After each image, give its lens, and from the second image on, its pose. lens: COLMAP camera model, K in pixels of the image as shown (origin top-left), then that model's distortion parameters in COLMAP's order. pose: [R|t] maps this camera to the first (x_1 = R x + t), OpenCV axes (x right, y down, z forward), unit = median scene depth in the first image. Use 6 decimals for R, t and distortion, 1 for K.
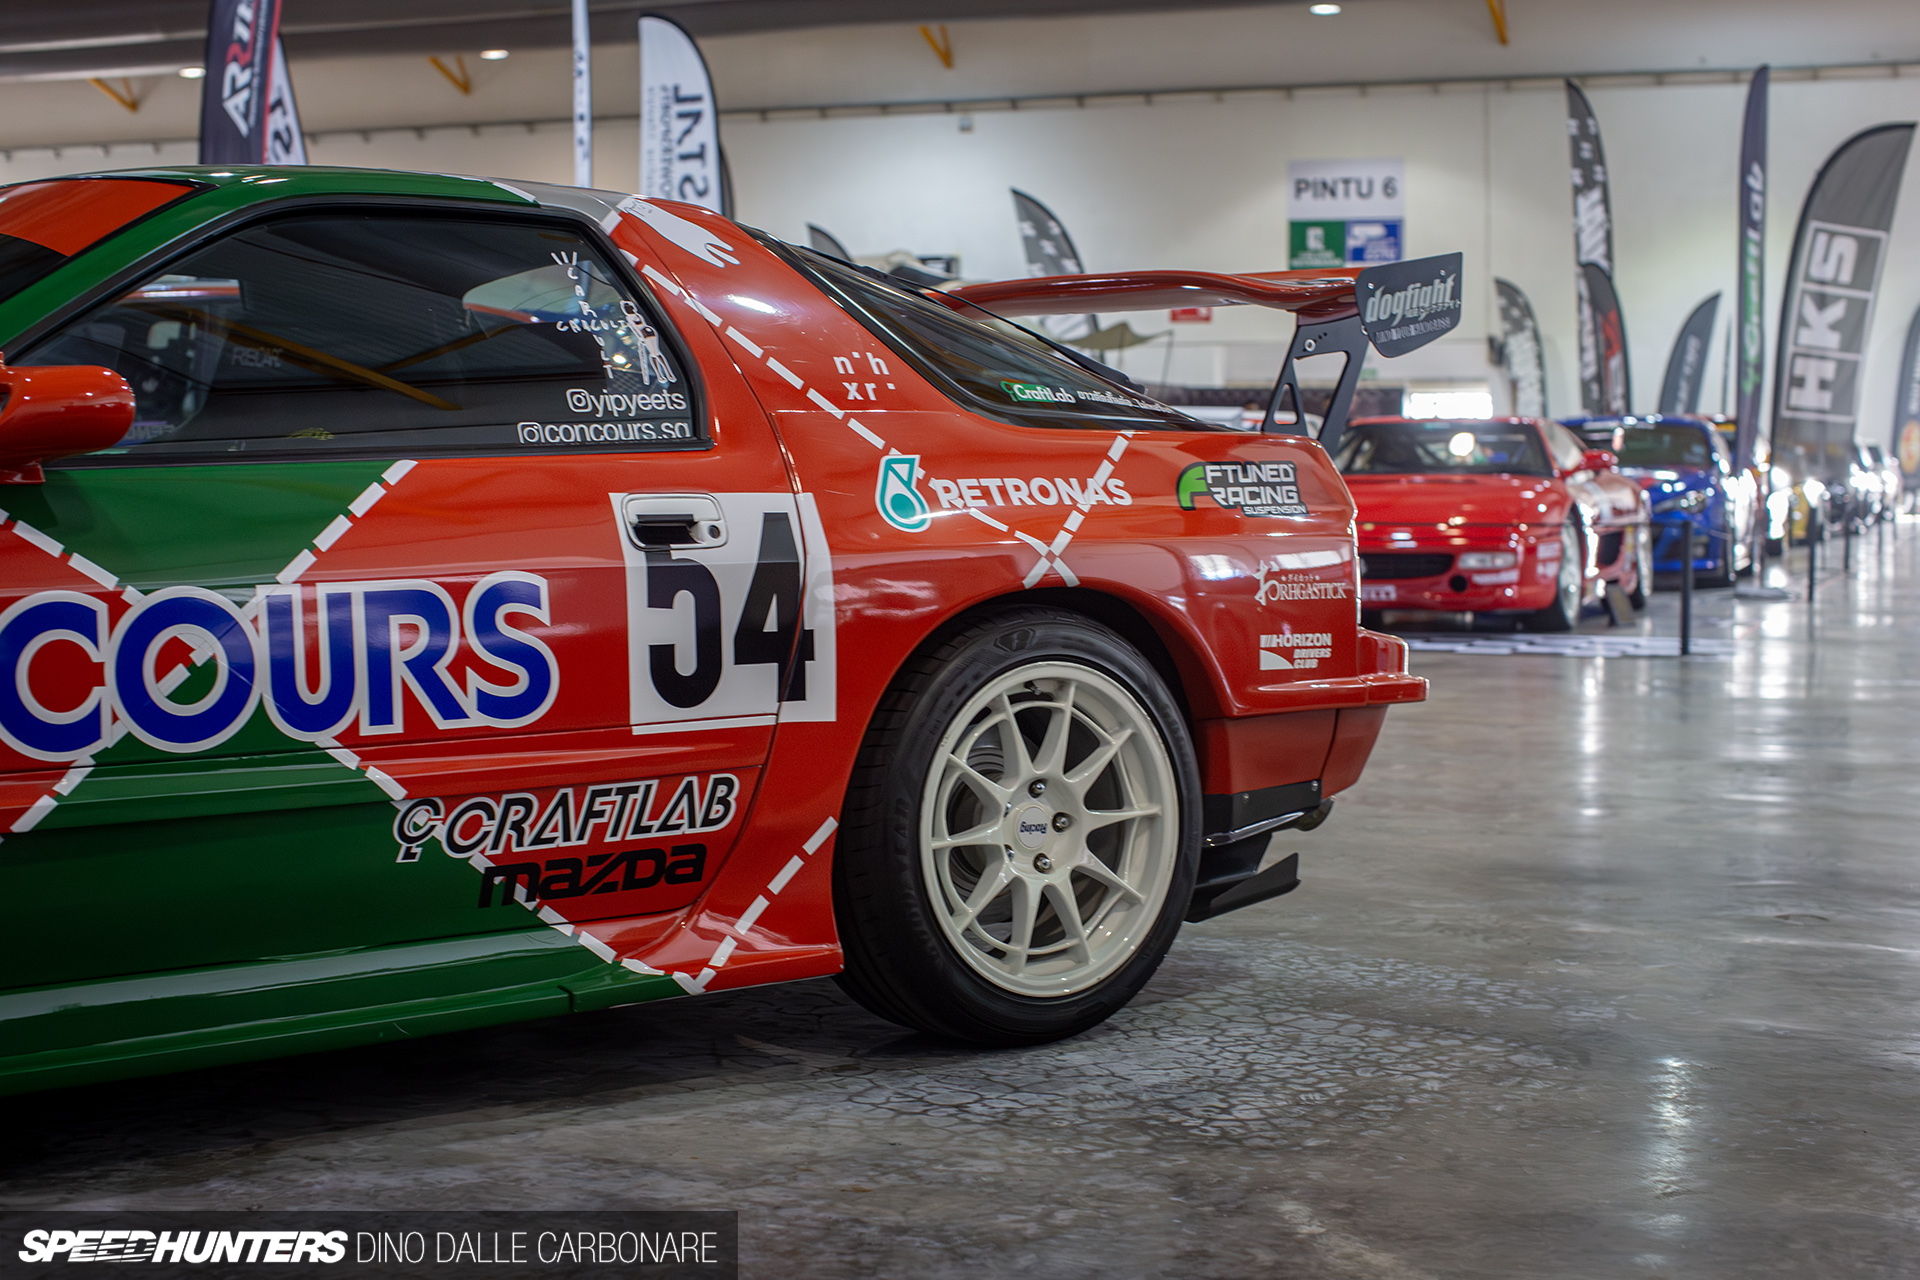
lens RADIAL K [[2865.7, 0, 960.0], [0, 2865.7, 640.0], [0, 0, 1]] dist [-0.132915, 0.071472]
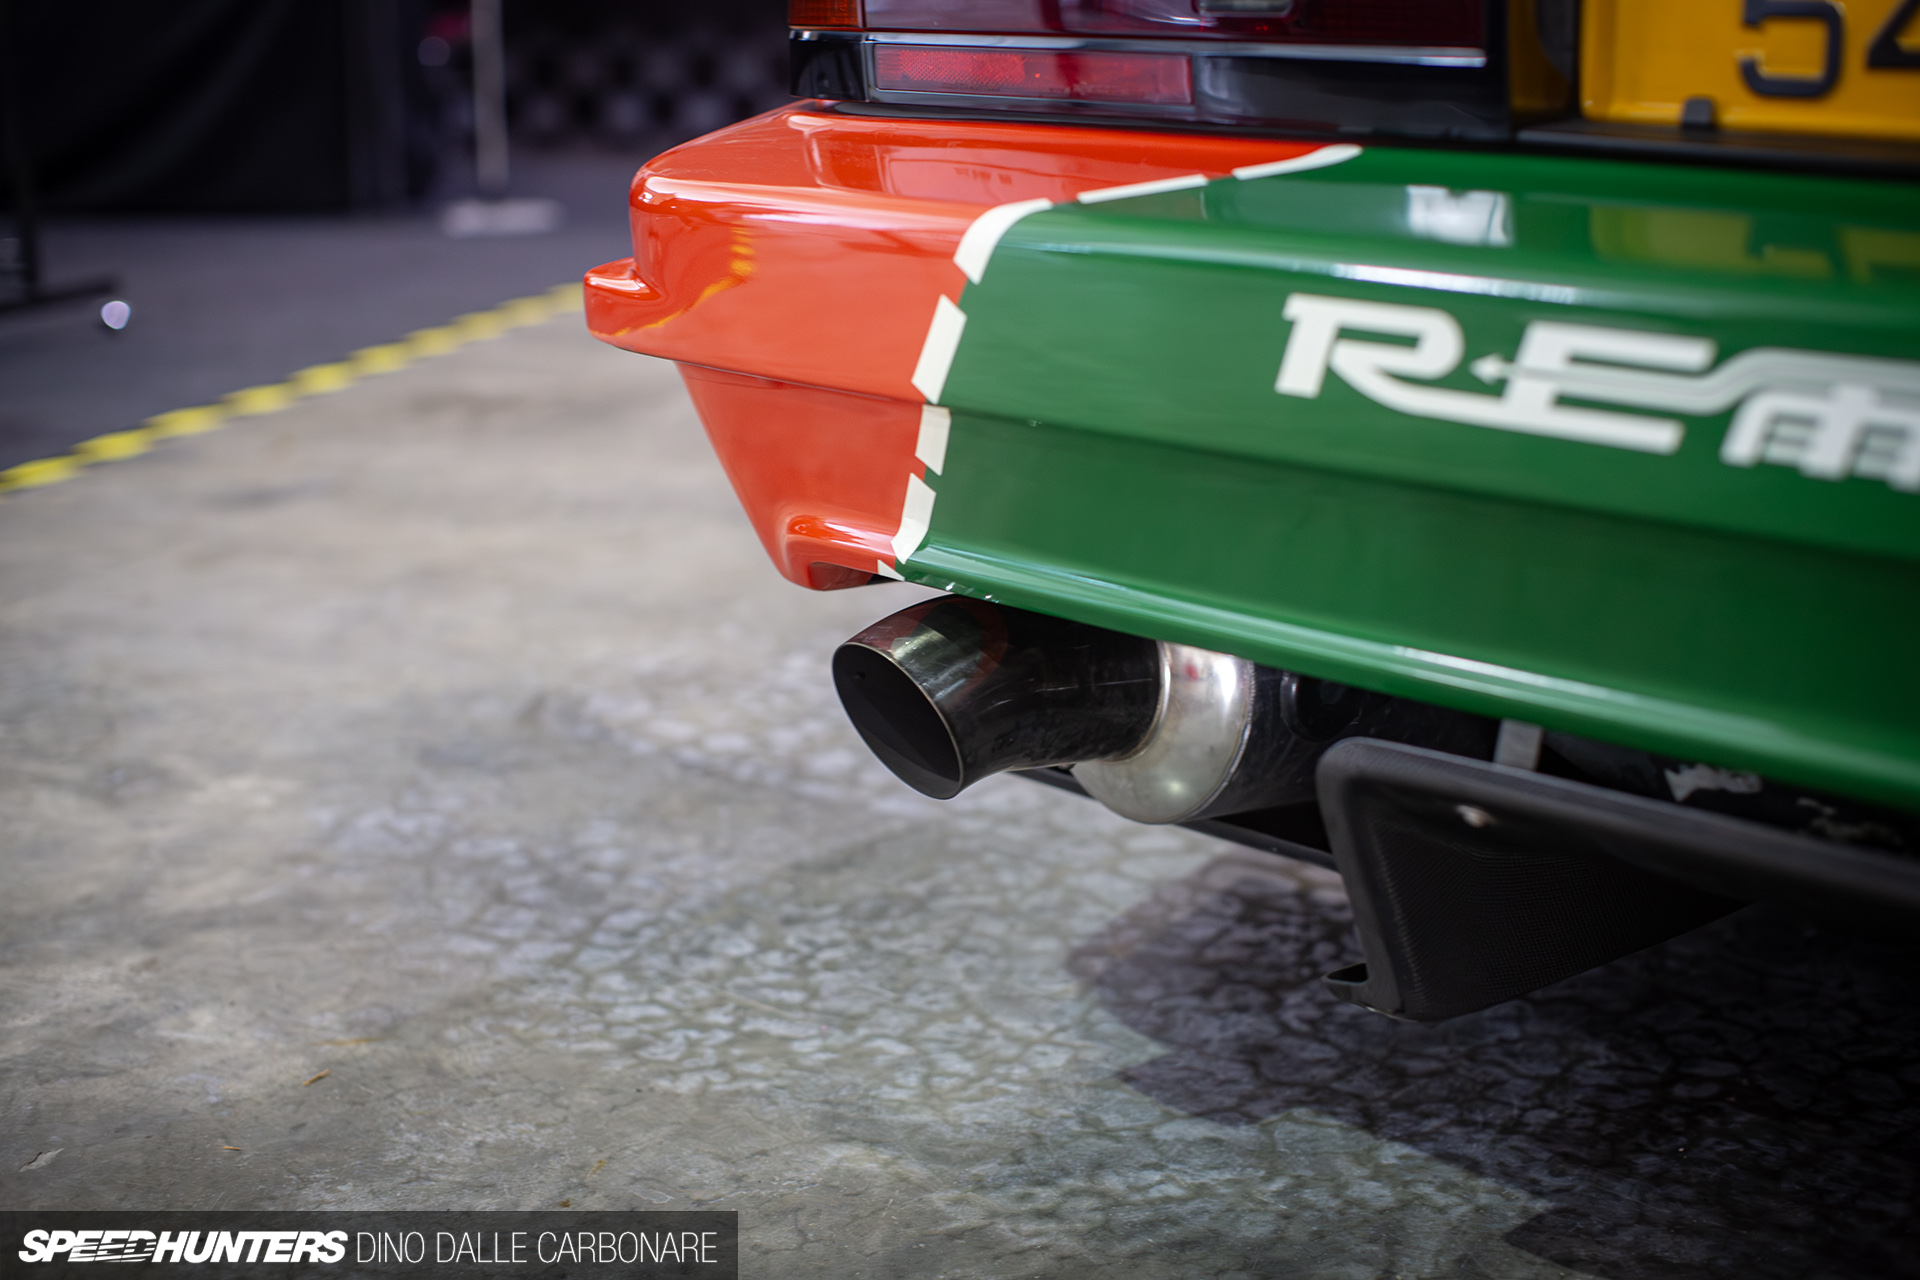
lens RADIAL K [[2865.7, 0, 960.0], [0, 2865.7, 640.0], [0, 0, 1]] dist [-0.132915, 0.071472]
pose [[-0.997381, 0.020562, -0.069342, 0.152925], [-0.001724, 0.951706, 0.307007, -0.054655], [0.072306, 0.306323, -0.949178, 1.444649]]
